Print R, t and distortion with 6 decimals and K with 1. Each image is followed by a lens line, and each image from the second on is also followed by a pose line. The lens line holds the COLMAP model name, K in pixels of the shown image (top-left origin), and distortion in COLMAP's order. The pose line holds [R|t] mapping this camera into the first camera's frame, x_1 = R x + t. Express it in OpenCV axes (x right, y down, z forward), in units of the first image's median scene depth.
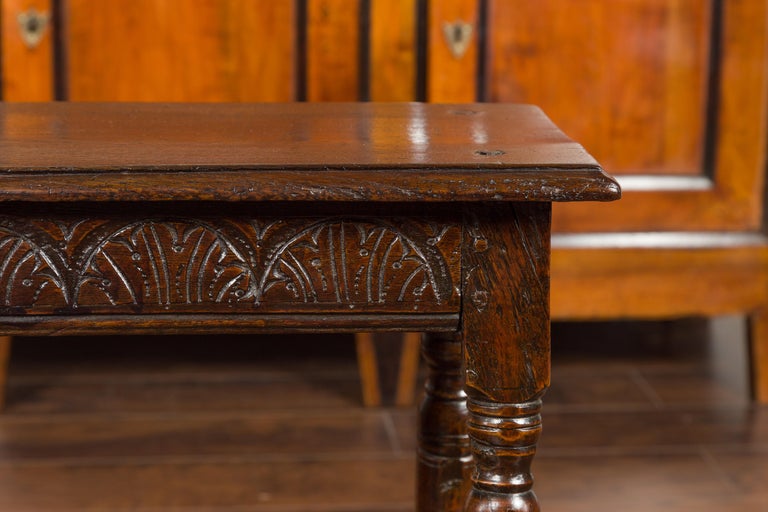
lens RADIAL K [[2109.0, 0, 433.5], [0, 2109.0, 256.1], [0, 0, 1]] dist [0.036954, -0.193590]
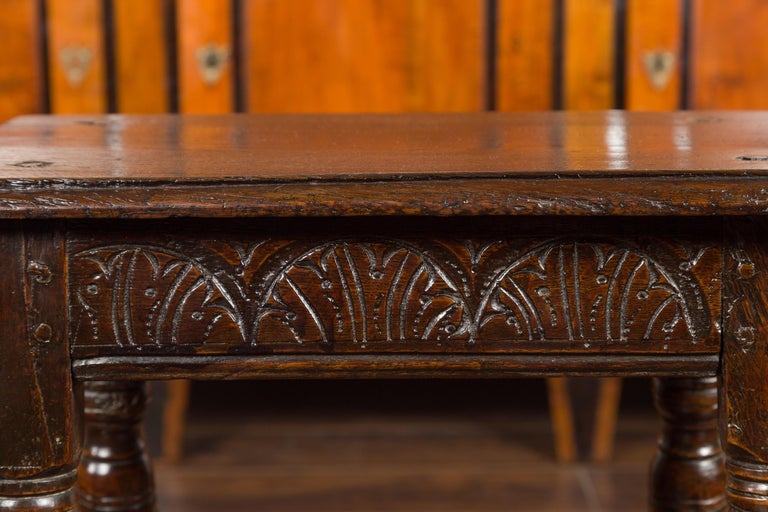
lens RADIAL K [[2046.5, 0, 384.0], [0, 2046.5, 256.0], [0, 0, 1]] dist [0.064849, -1.322769]
pose [[0.994451, -0.002219, -0.105178, -0.033490], [-0.000632, 0.999633, -0.027067, 0.010752], [0.105200, 0.026983, 0.994085, 0.200478]]
